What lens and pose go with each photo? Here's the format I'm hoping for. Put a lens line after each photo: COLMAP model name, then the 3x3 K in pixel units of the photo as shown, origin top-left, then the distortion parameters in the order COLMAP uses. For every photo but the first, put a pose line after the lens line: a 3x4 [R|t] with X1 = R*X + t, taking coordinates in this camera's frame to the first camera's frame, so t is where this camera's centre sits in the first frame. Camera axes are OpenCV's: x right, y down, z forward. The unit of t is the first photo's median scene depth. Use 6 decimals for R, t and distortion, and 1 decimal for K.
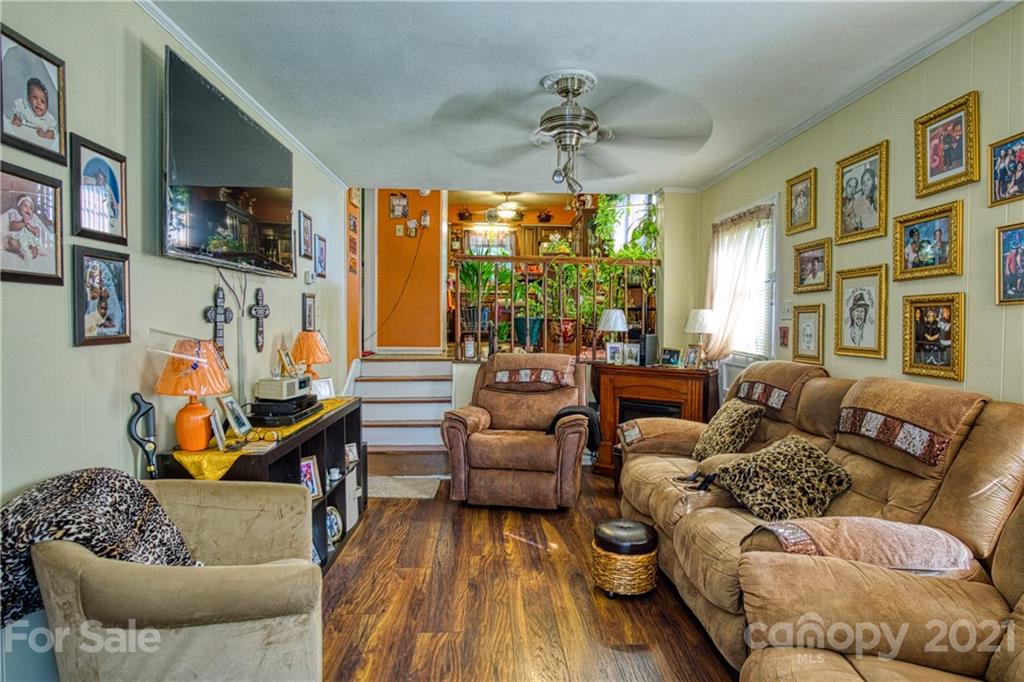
lens RADIAL K [[546.7, 0, 513.3], [0, 546.7, 333.9], [0, 0, 1]] dist [-0.035121, 0.008928]
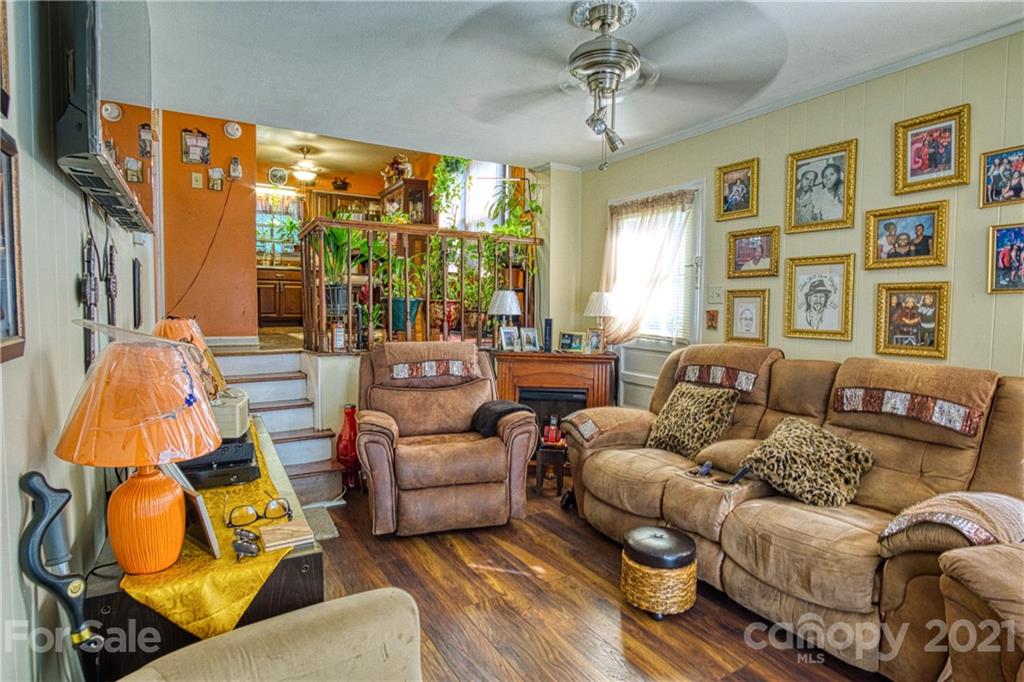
lens RADIAL K [[546.7, 0, 514.8], [0, 546.7, 335.0], [0, 0, 1]] dist [-0.035121, 0.008928]
pose [[0.885332, -0.021997, 0.464438, -0.337811], [0.005333, 0.999295, 0.037164, -0.007288], [-0.464928, -0.030426, 0.884825, 0.275217]]
